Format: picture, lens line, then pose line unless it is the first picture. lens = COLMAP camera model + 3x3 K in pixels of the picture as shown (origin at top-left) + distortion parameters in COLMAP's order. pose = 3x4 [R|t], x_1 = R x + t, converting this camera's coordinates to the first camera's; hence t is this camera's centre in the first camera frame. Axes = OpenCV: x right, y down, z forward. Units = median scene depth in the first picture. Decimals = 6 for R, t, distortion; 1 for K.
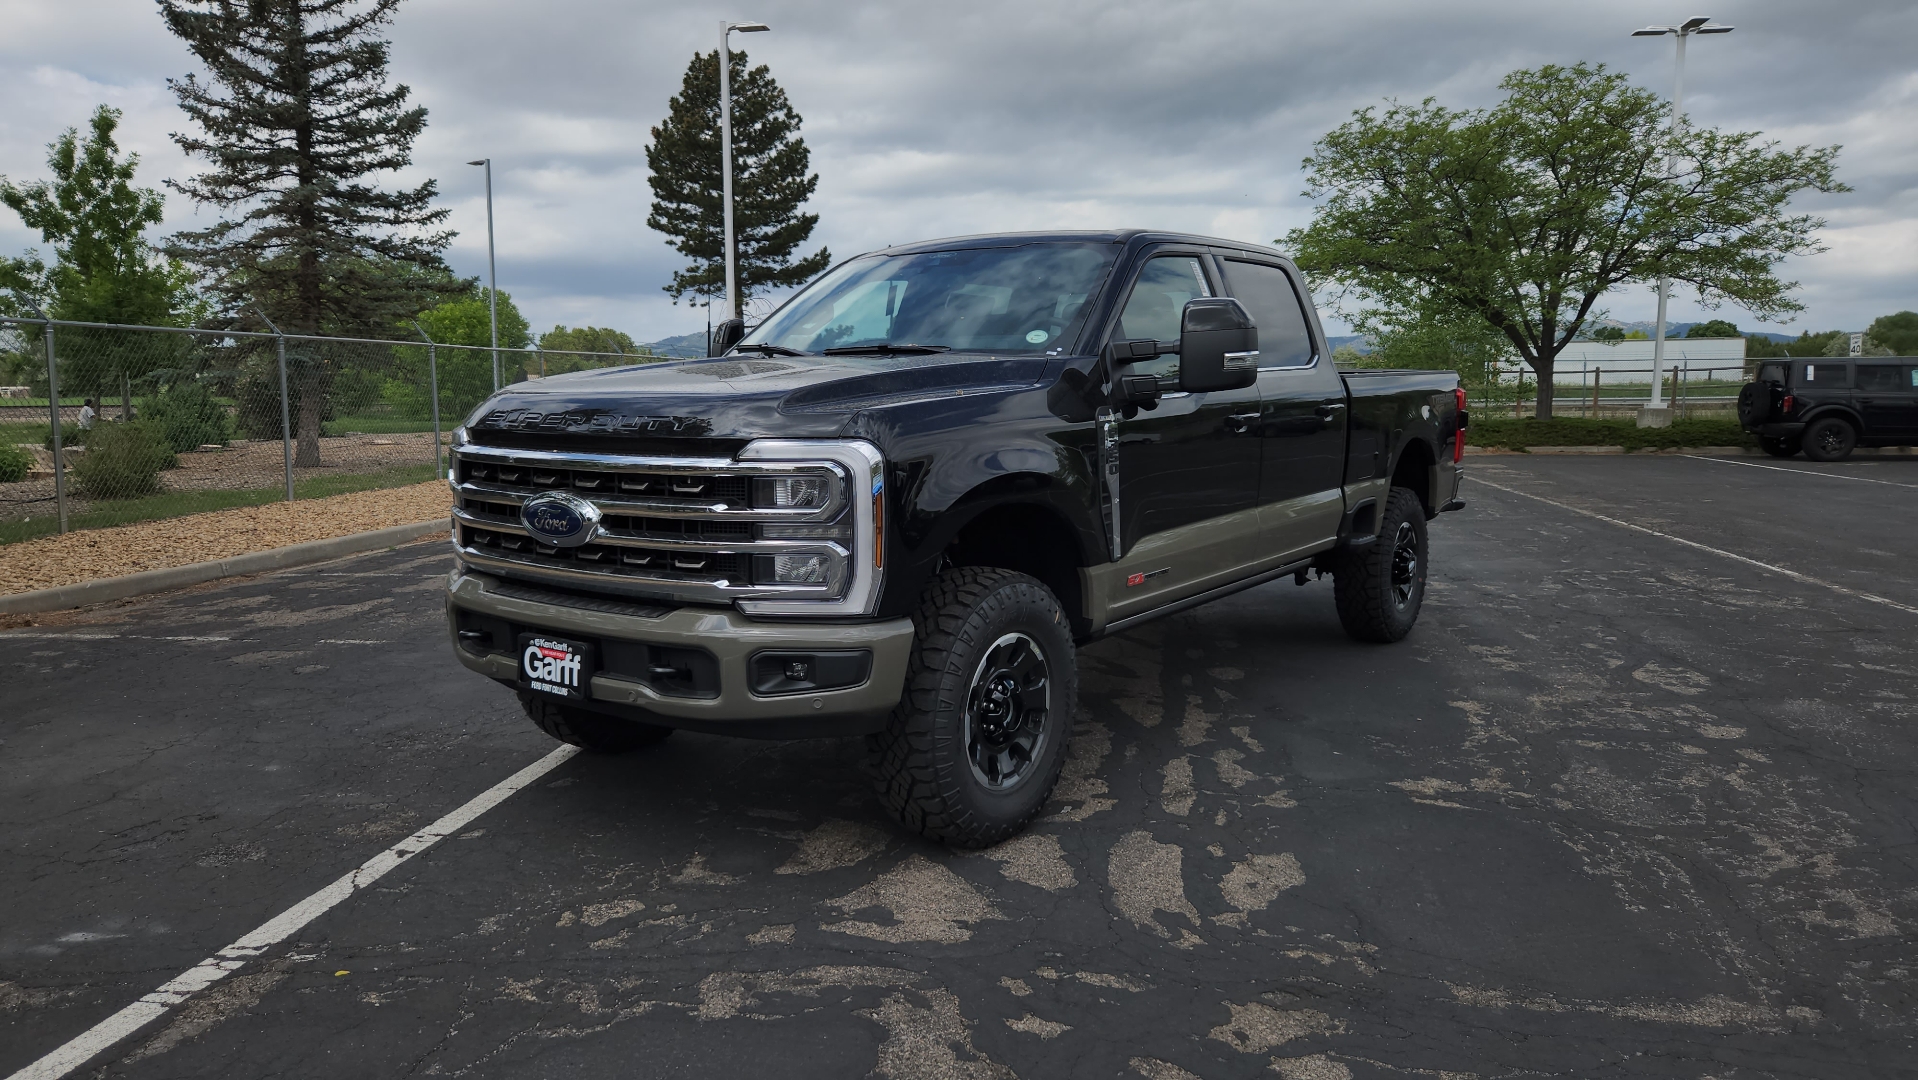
lens RADIAL K [[1279.8, 0, 930.5], [0, 1279.8, 546.1], [0, 0, 1]] dist [0.075086, -0.060047]
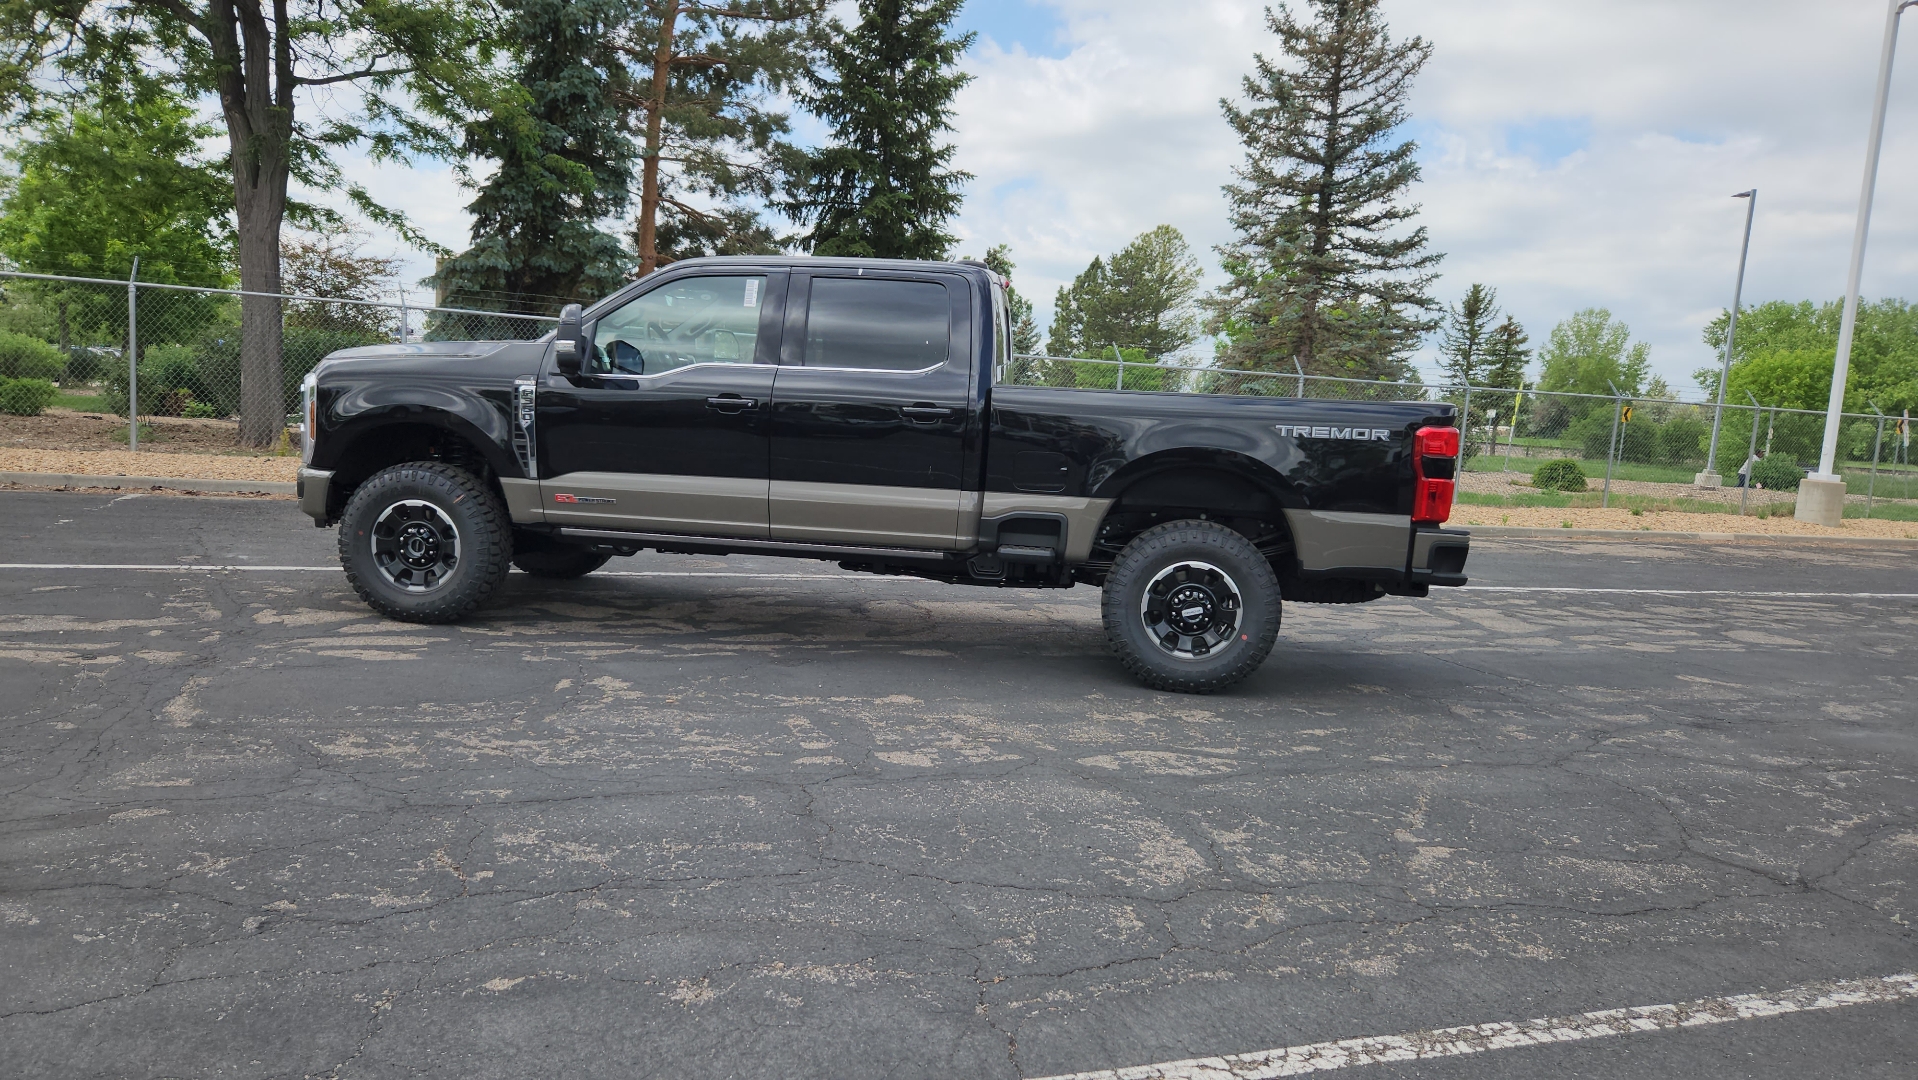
lens RADIAL K [[1283.0, 0, 922.6], [0, 1283.0, 536.0], [0, 0, 1]] dist [0.076347, -0.066212]
pose [[0.496566, 0.133319, -0.857699, 1.909113], [-0.172627, 0.983564, 0.052941, -0.092728], [0.850660, 0.121773, 0.511419, 0.707010]]
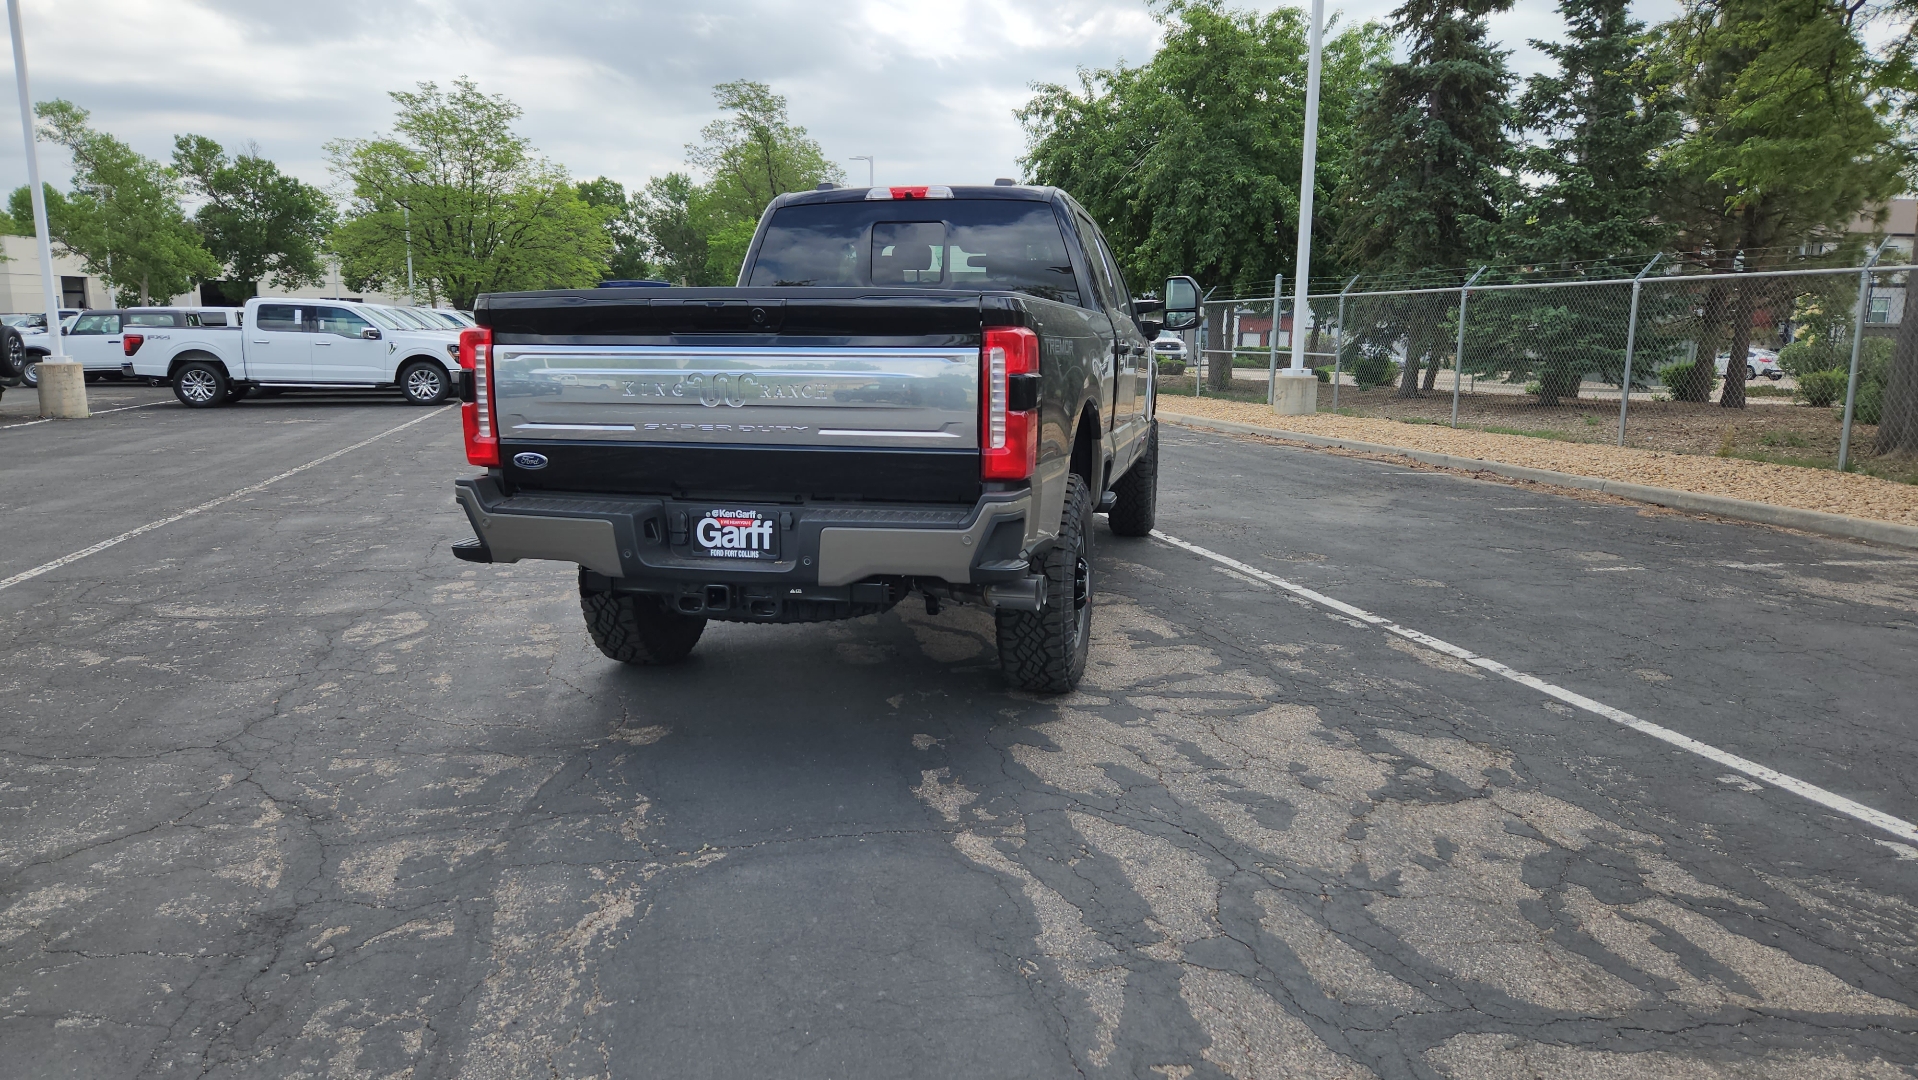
lens RADIAL K [[1283.0, 0, 922.6], [0, 1283.0, 536.0], [0, 0, 1]] dist [0.076347, -0.066212]
pose [[-0.918846, 0.059624, -0.390086, 0.935491], [-0.051462, 0.961973, 0.268253, -0.396746], [0.391246, 0.266558, -0.880837, 3.228708]]
